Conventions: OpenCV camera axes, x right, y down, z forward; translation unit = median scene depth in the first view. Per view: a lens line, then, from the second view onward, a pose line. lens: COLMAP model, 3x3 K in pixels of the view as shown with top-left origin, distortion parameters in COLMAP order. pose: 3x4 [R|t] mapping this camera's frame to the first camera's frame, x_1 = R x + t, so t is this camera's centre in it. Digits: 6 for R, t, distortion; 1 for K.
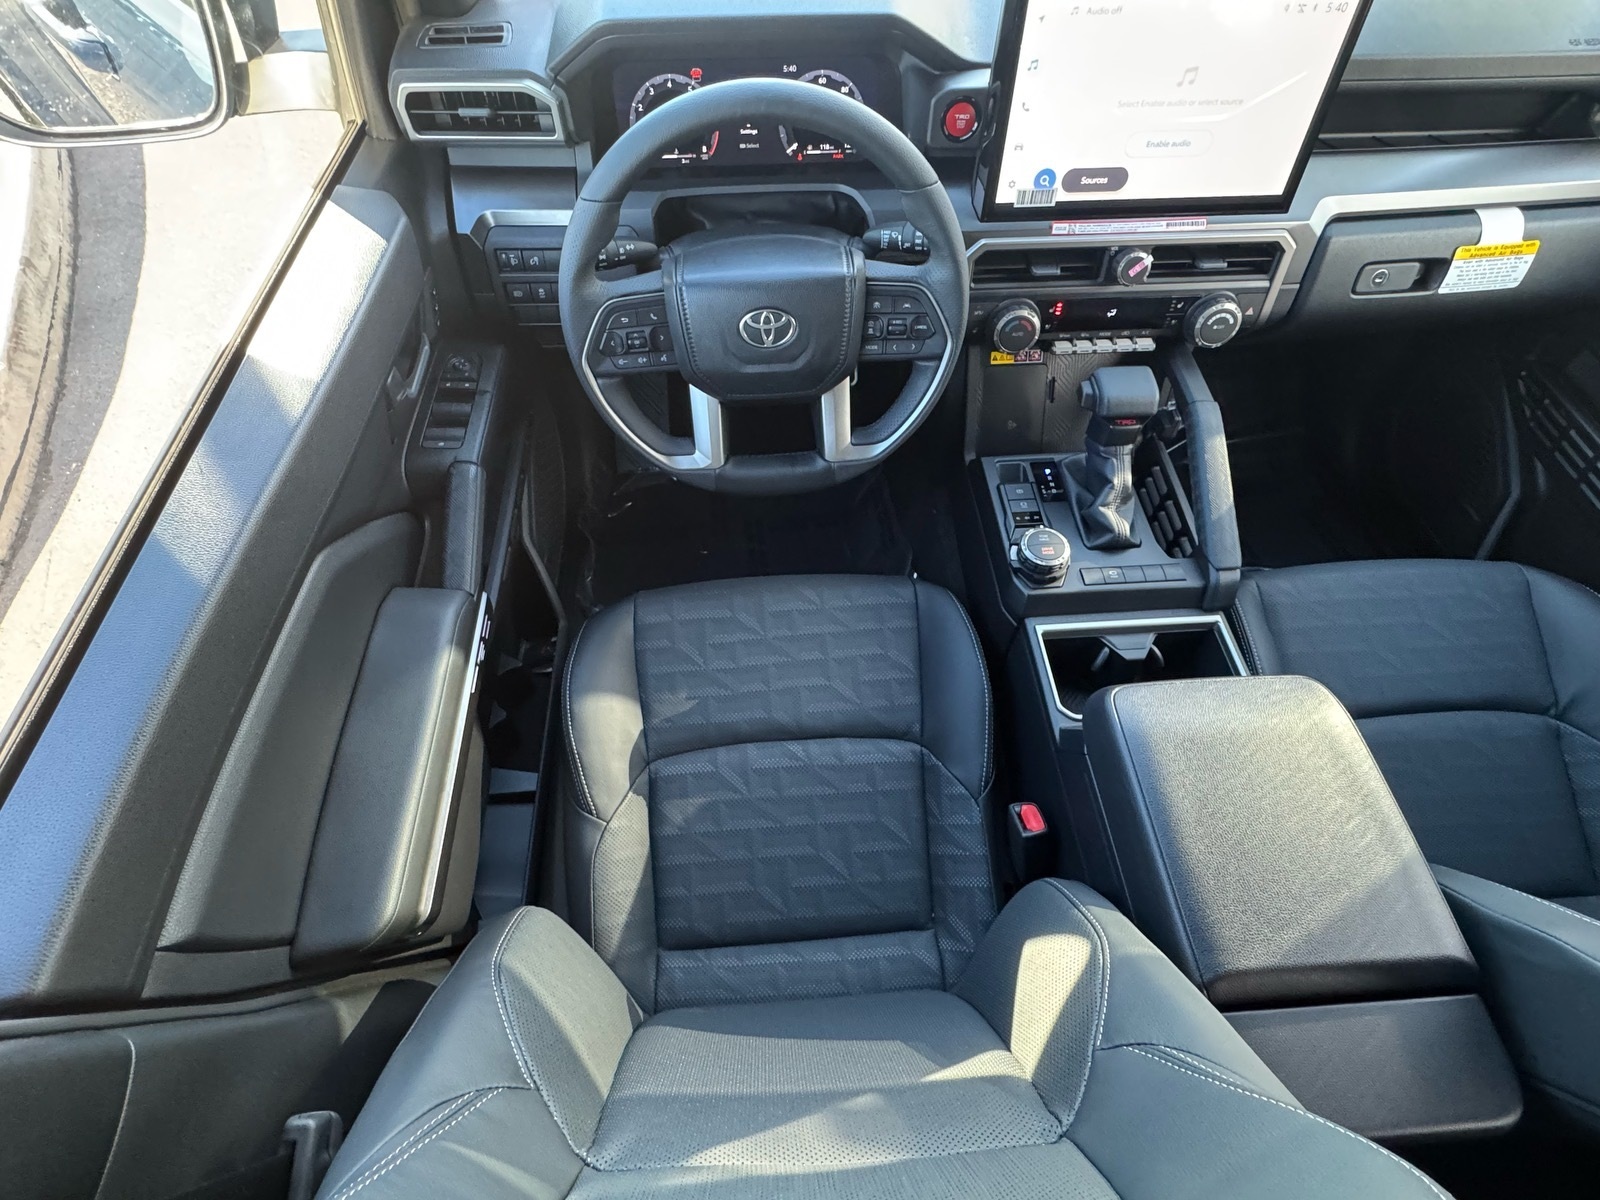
lens RADIAL K [[798.7, 0, 790.2], [0, 798.7, 609.8], [0, 0, 1]] dist [-0.003753, 0.001978]
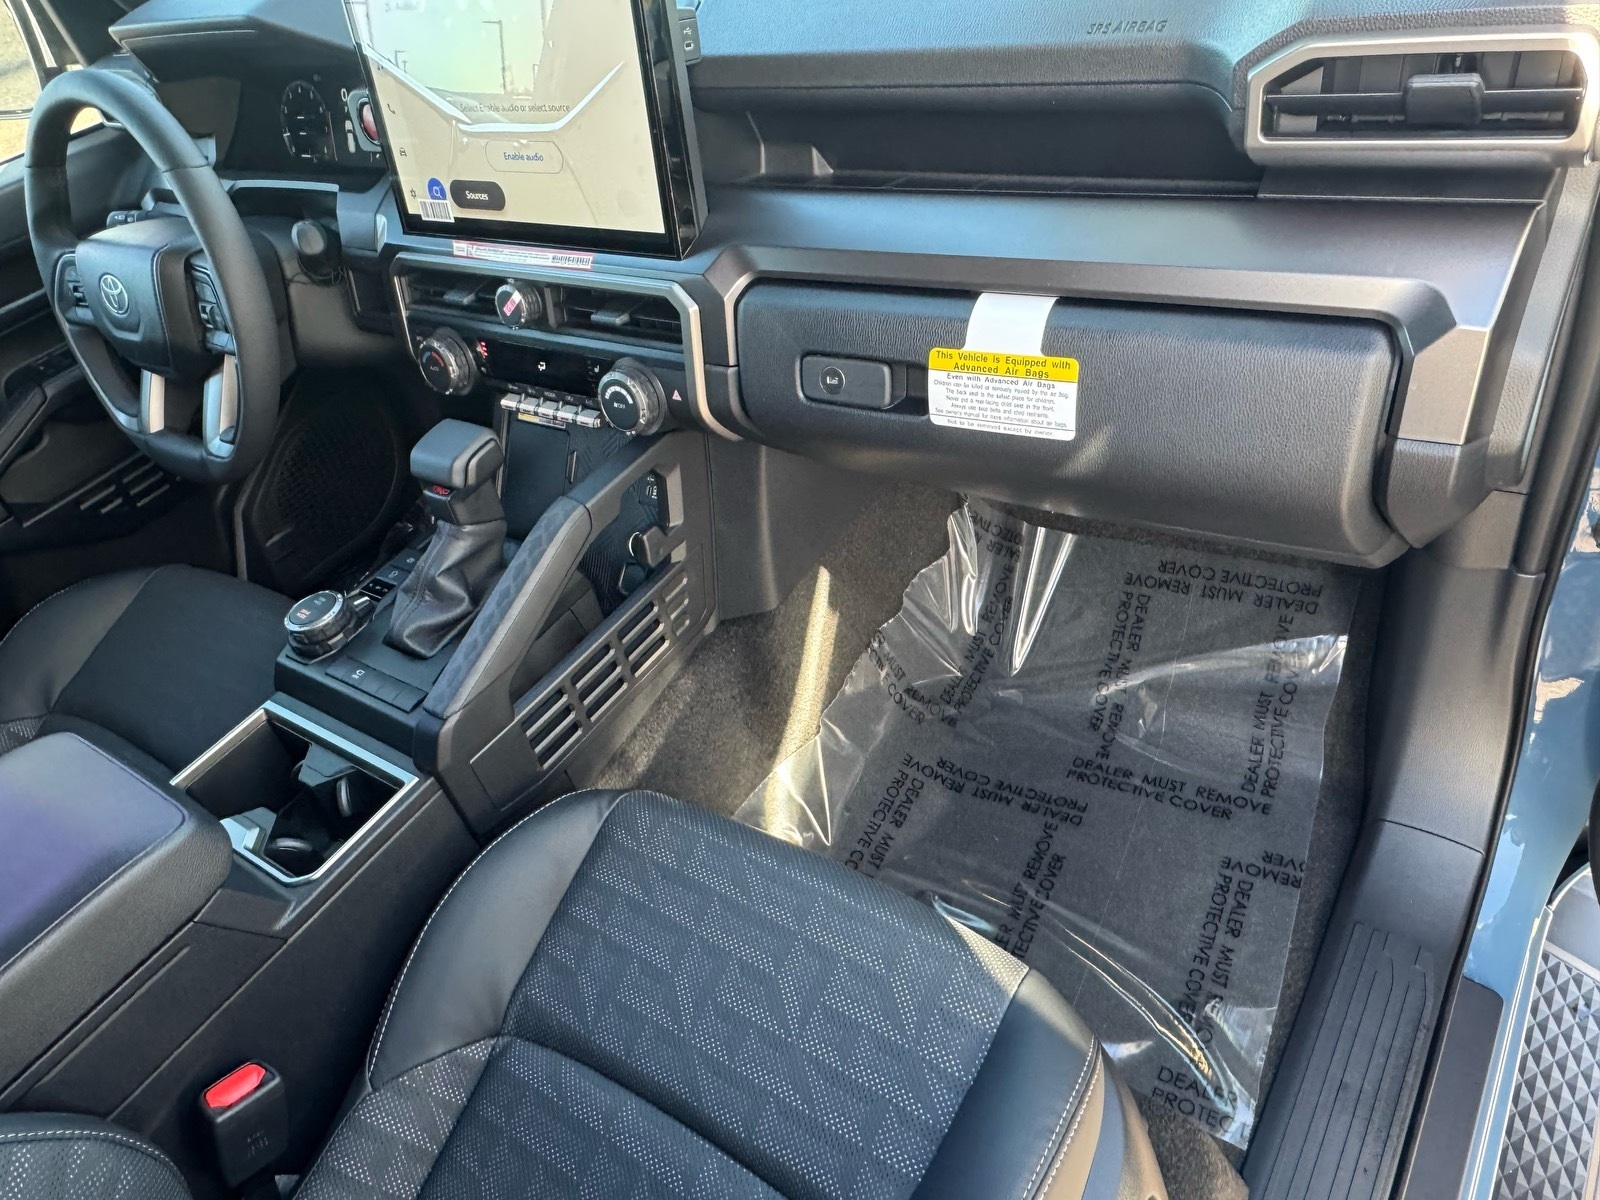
lens RADIAL K [[1089.0, 0, 793.0], [0, 1089.0, 600.0], [0, 0, 1]] dist [0.000536, -0.001347]
pose [[0.770188, 0.275038, -0.575469, 1.305118], [-0.384299, 0.920195, -0.074538, -0.192398], [0.509042, 0.278561, 0.814420, 0.360558]]
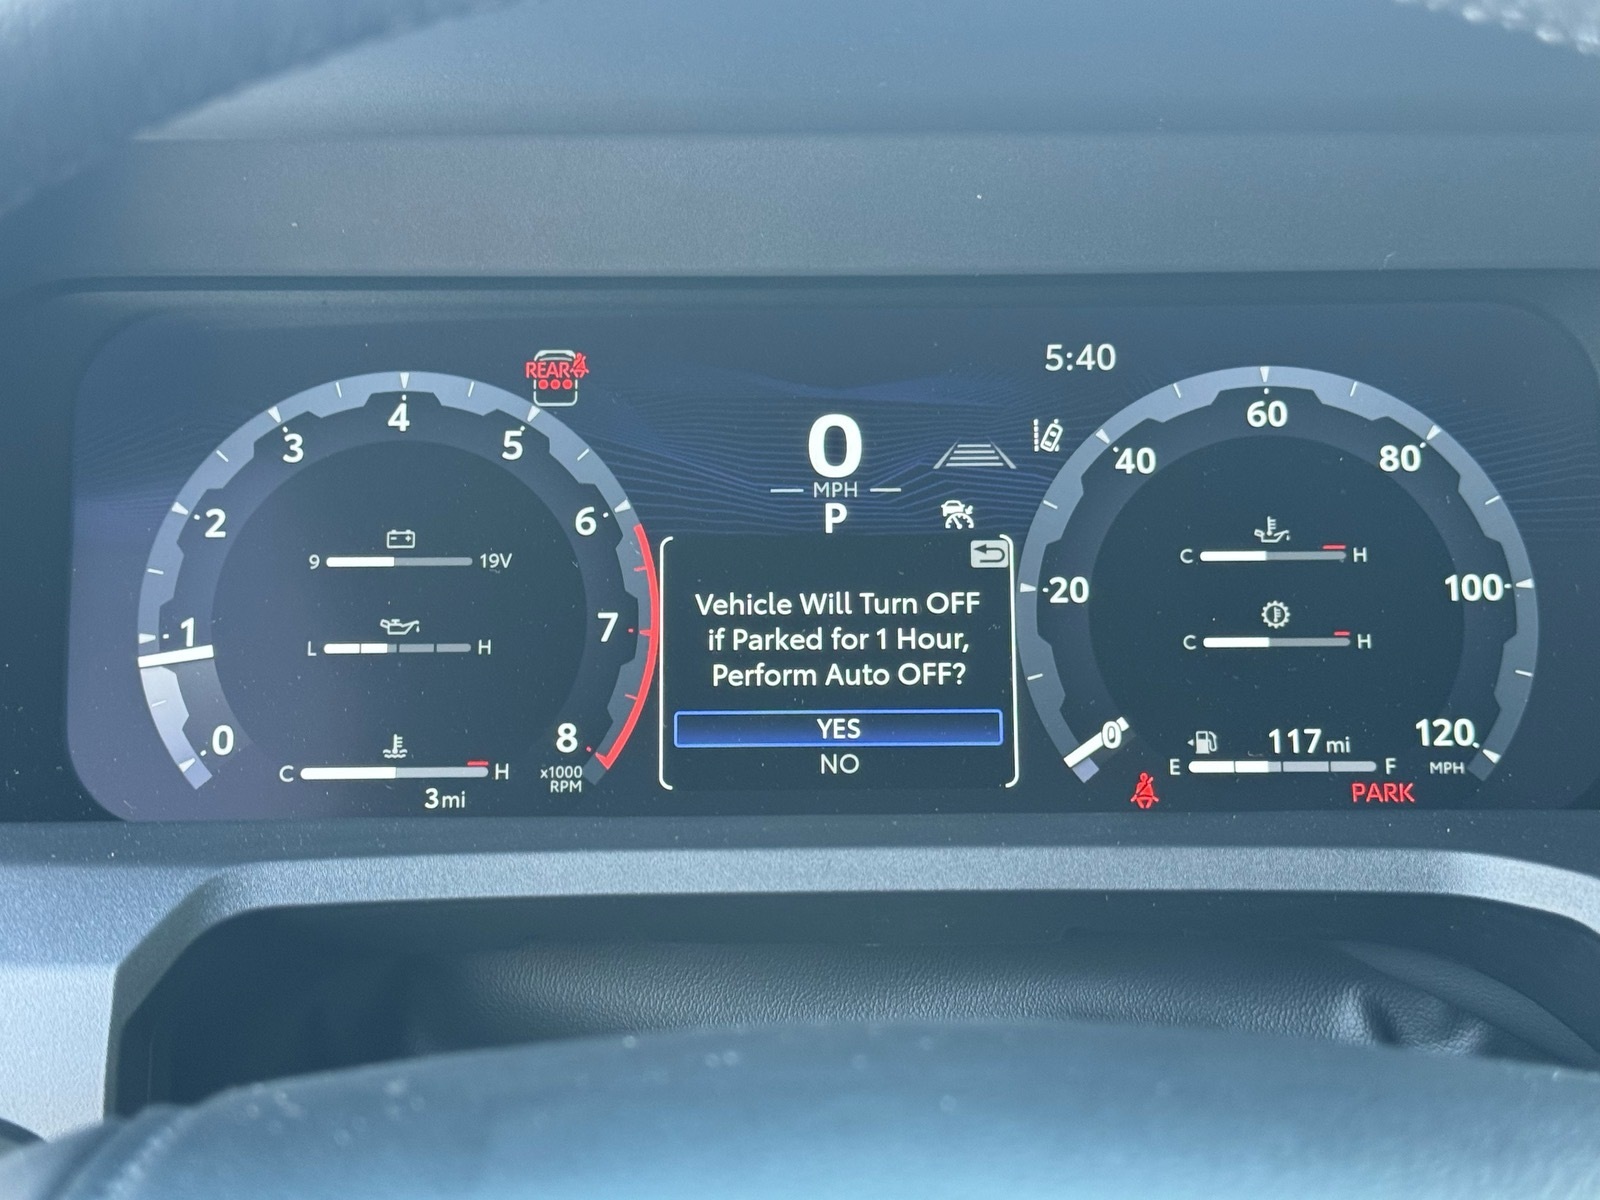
lens RADIAL K [[2596.3, 0, 792.5], [0, 2596.3, 586.5], [0, 0, 1]] dist [0.119741, 0.000000]
pose [[0.998627, 0.007638, -0.051827, -0.033704], [-0.042453, 0.697642, -0.715187, -0.220678], [0.030695, 0.716405, 0.697009, 0.619221]]
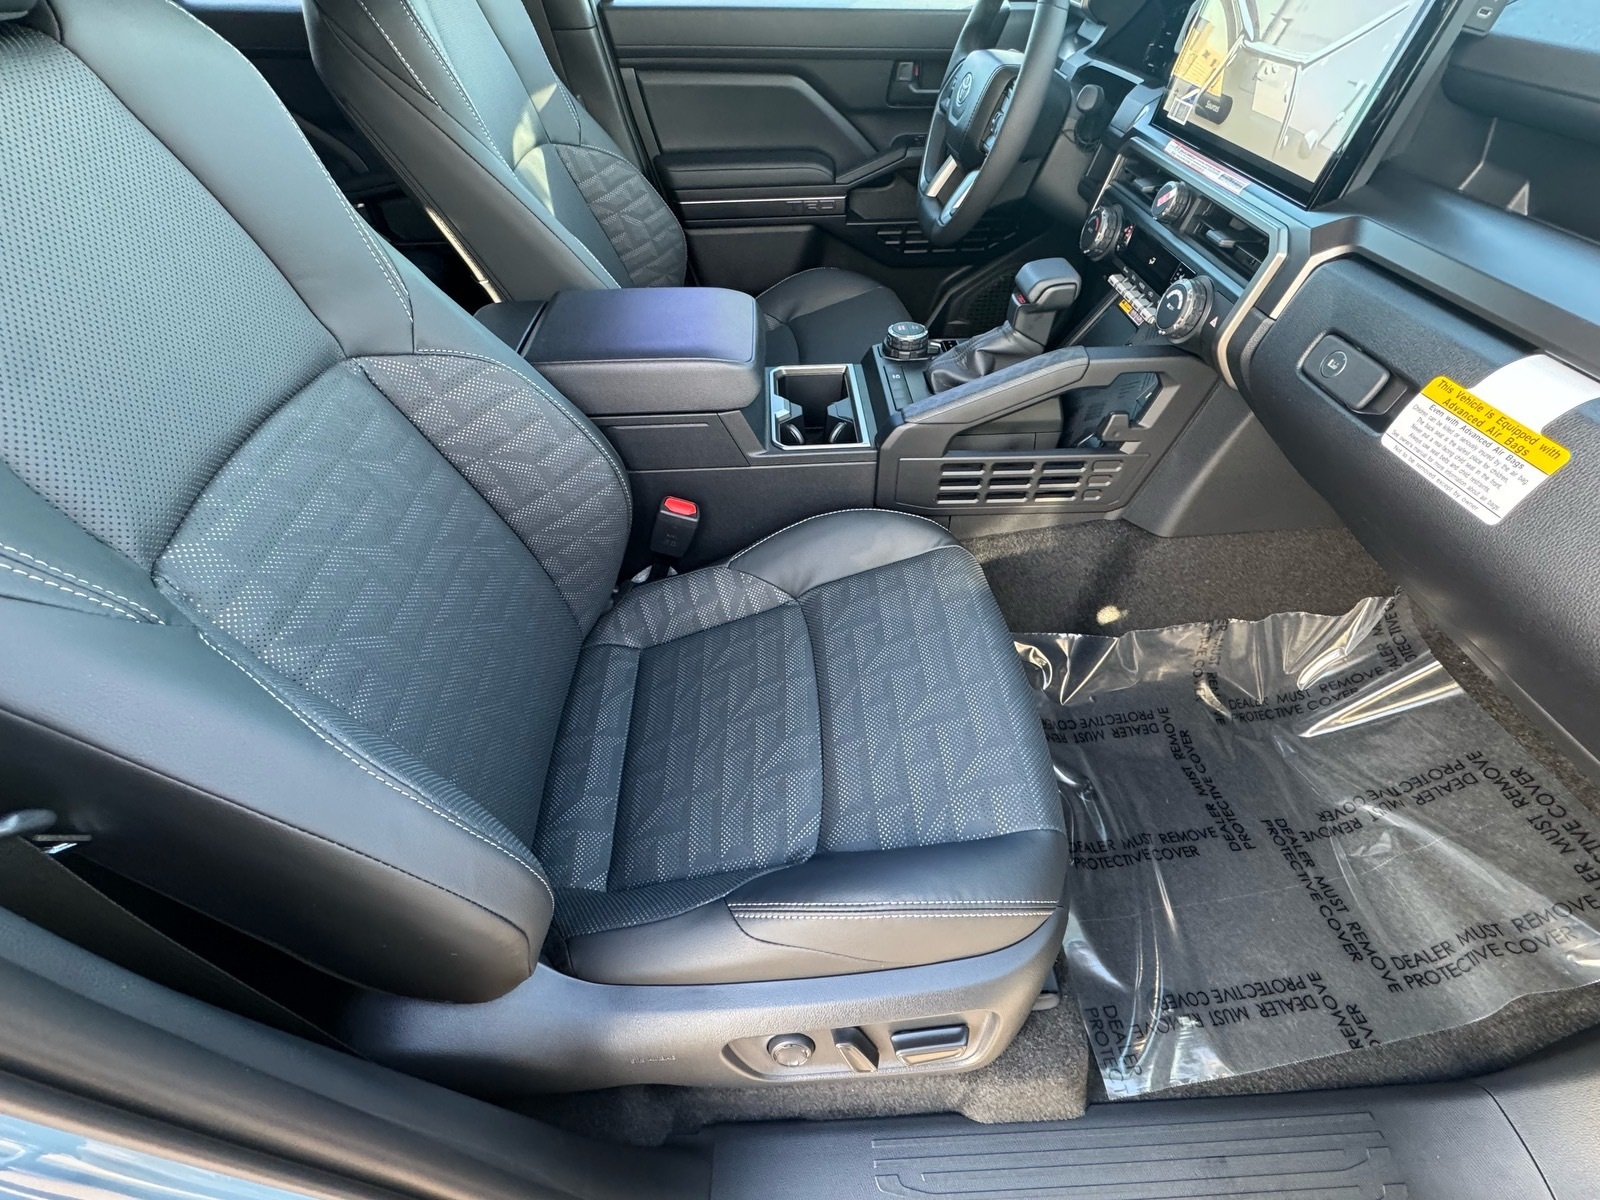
lens RADIAL K [[713.1, 0, 800.5], [0, 713.1, 601.8], [0, 0, 1]] dist [-0.002350, -0.000309]
pose [[-0.019932, 0.693508, -0.720173, 1.377329], [-0.819813, 0.400971, 0.408815, -0.222594], [0.572285, 0.598555, 0.560555, 0.552228]]
